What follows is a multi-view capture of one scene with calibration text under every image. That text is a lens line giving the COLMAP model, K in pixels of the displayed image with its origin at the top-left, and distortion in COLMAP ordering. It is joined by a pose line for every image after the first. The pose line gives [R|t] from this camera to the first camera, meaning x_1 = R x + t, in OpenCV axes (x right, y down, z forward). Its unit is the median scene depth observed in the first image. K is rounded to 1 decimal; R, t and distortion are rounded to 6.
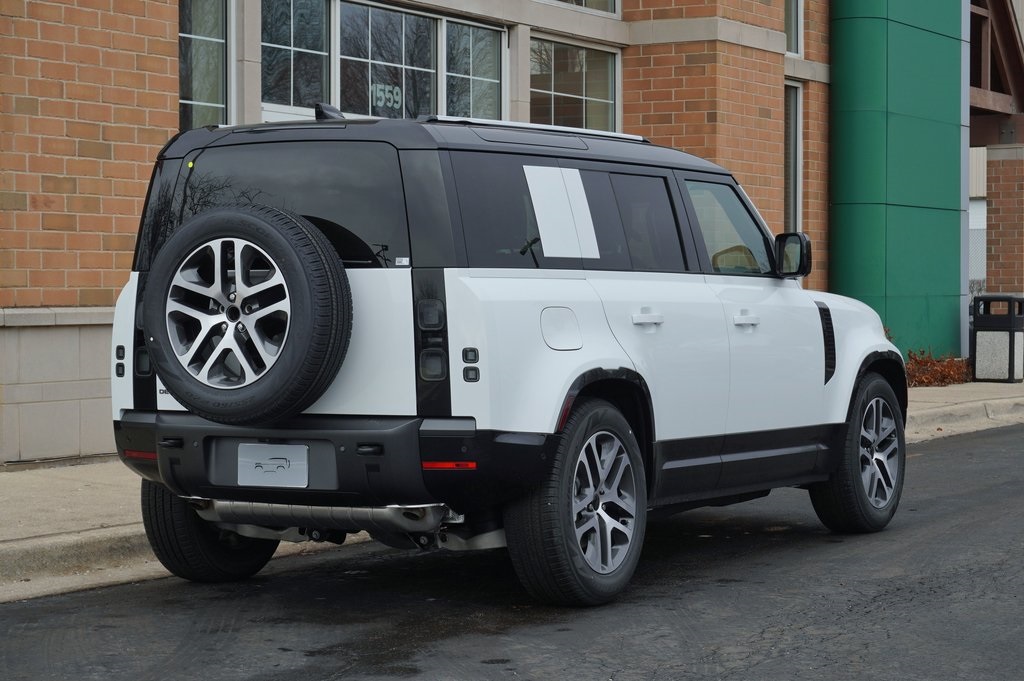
lens RADIAL K [[2293.3, 0, 507.0], [0, 2293.3, 343.6], [0, 0, 1]] dist [0.059419, 0.000000]
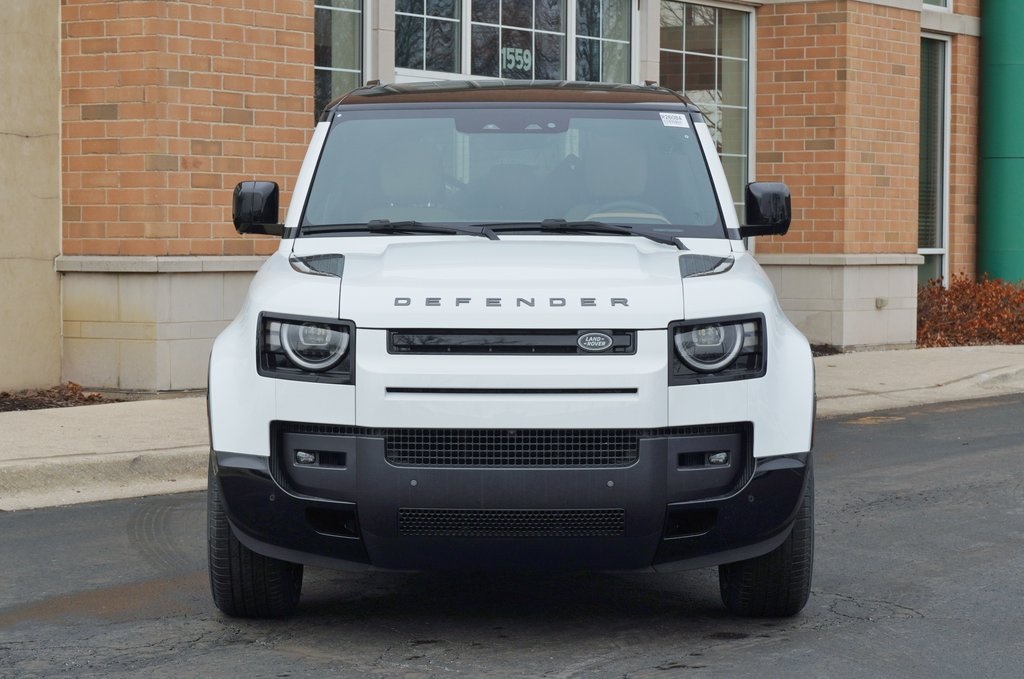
lens RADIAL K [[2539.1, 0, 515.2], [0, 2539.1, 337.6], [0, 0, 1]] dist [0.055873, 0.000000]
pose [[0.996883, 0.009918, -0.078267, 0.043009], [-0.008738, 0.999843, 0.015397, 0.002958], [0.078407, -0.014665, 0.996814, -0.183502]]
